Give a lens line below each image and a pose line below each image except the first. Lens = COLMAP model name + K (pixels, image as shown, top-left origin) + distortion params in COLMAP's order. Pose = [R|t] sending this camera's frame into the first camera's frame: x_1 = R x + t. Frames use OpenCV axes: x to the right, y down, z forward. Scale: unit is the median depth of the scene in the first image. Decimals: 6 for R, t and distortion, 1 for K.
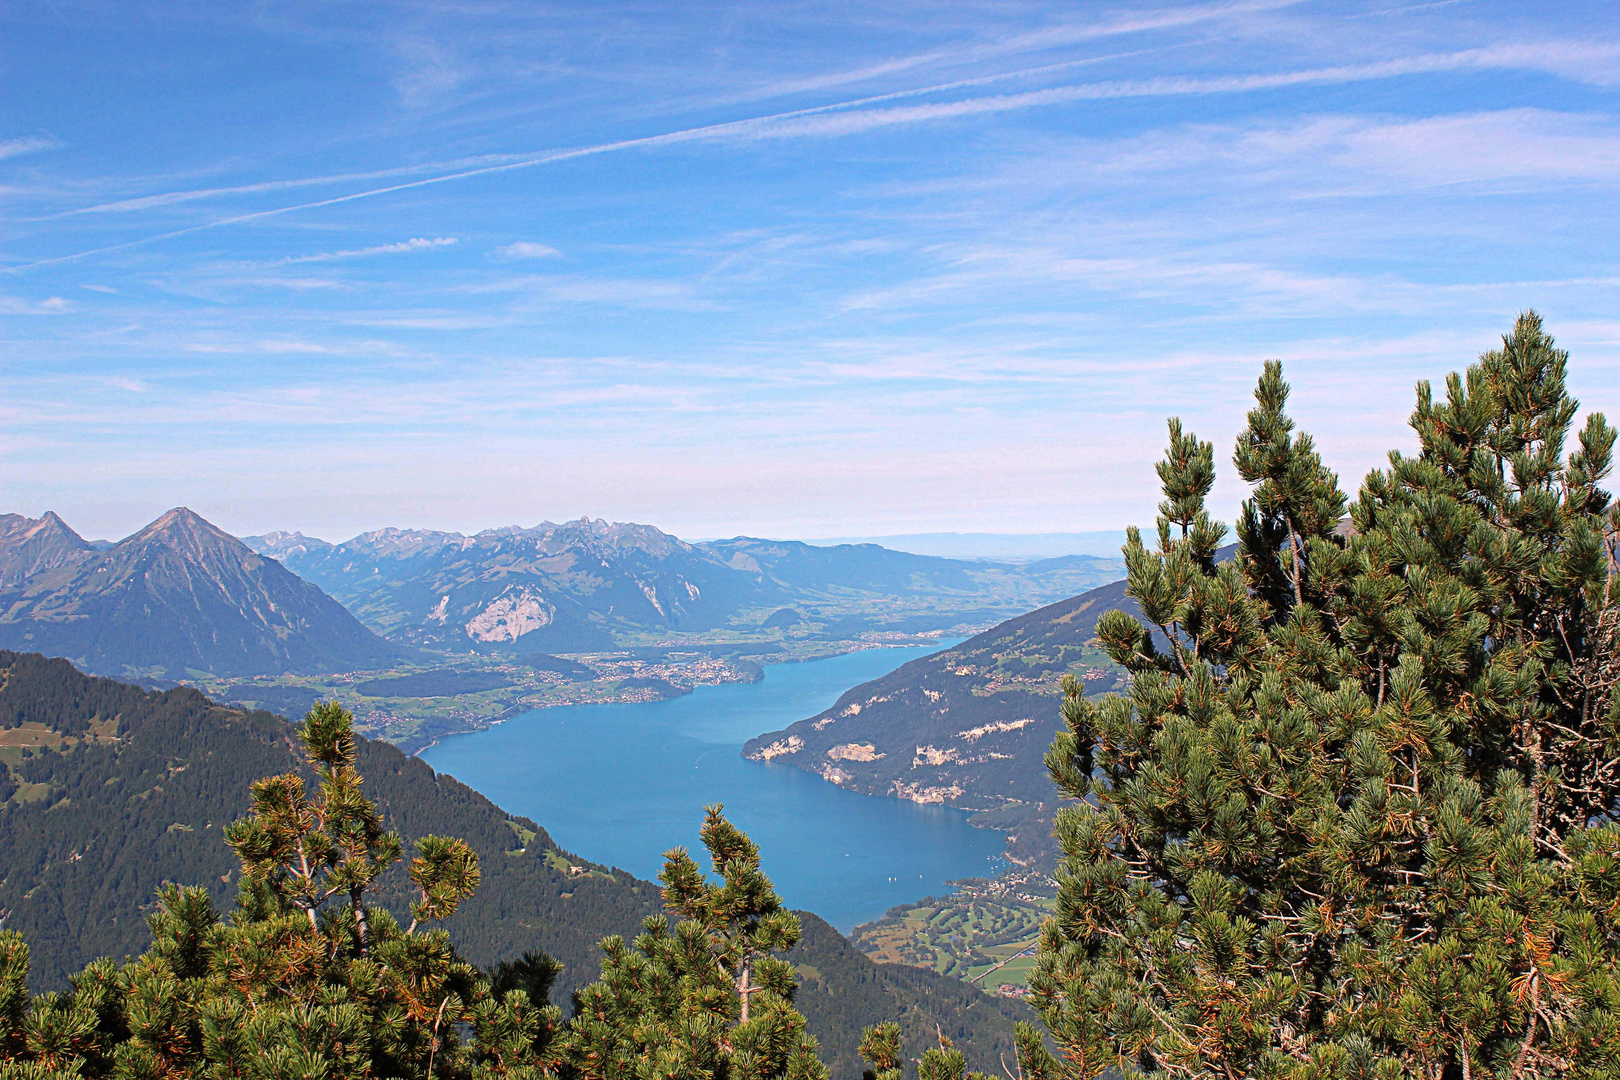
lens RADIAL K [[1946.5, 0, 804.9], [0, 1946.5, 542.5], [0, 0, 1]] dist [-0.056218, 0.000000]
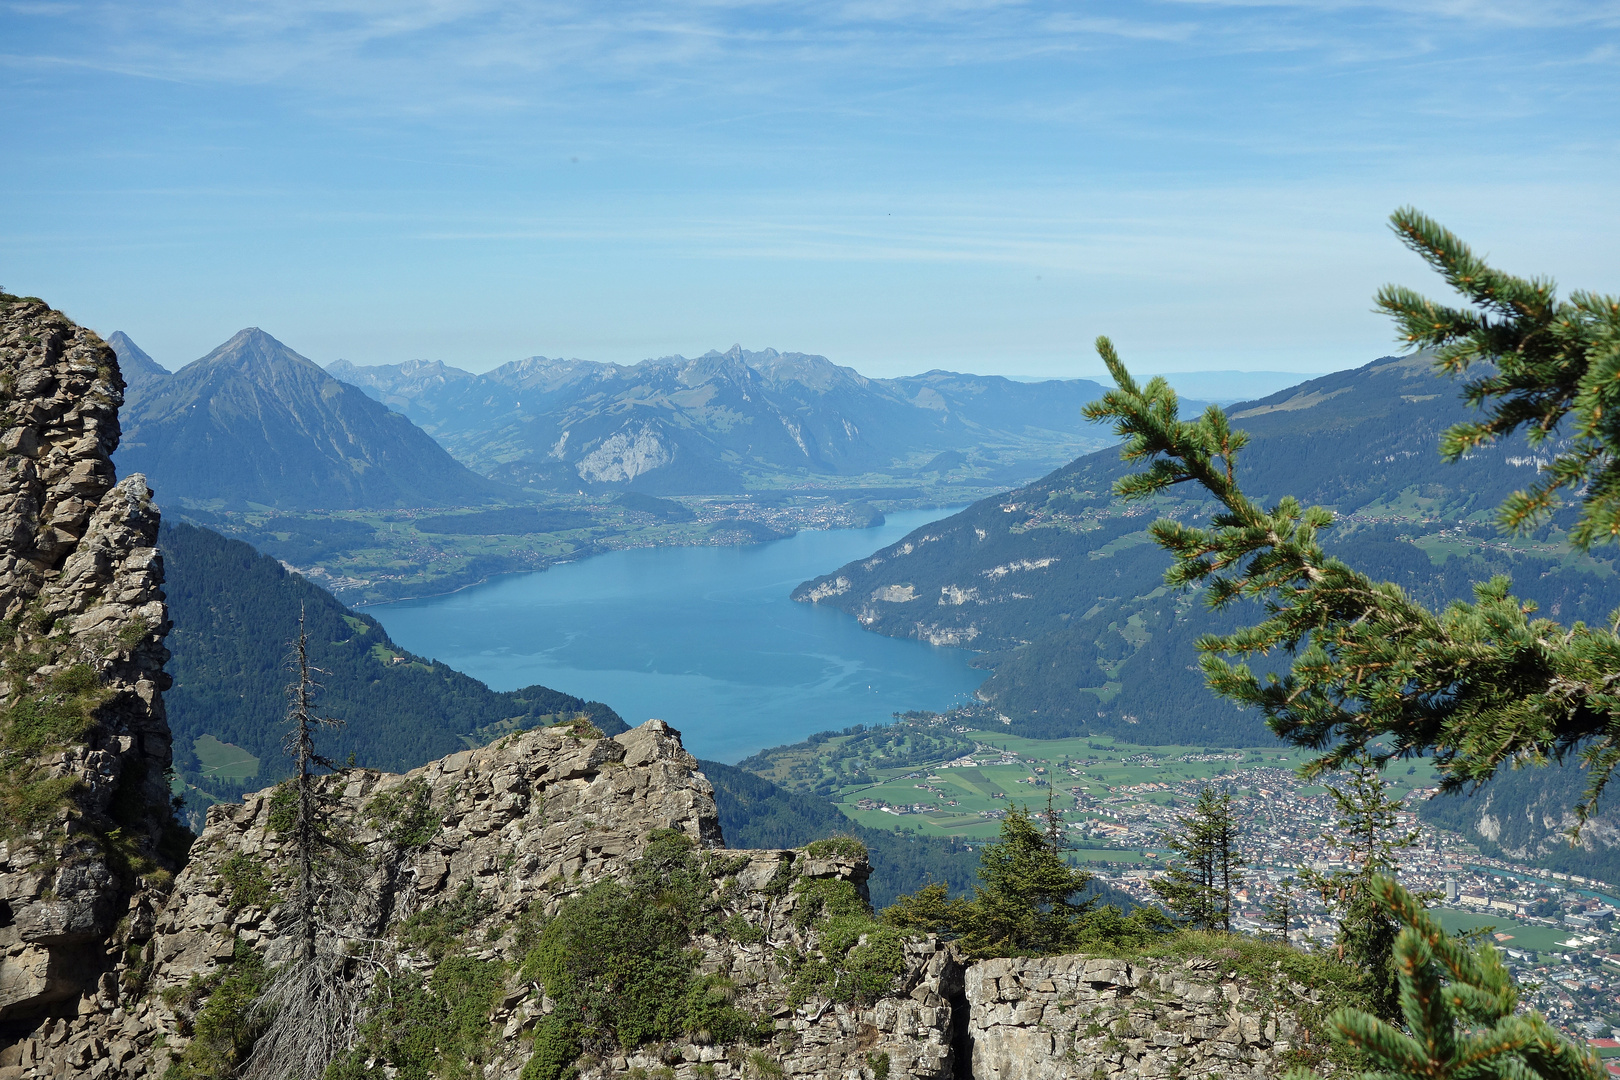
lens RADIAL K [[2334.2, 0, 814.0], [0, 2334.2, 537.9], [0, 0, 1]] dist [-0.030599, 0.000000]
pose [[0.992491, 0.017749, -0.121022, 0.076116], [-0.009677, 0.997709, 0.066960, 0.004412], [0.121933, -0.065287, 0.990389, -0.065647]]
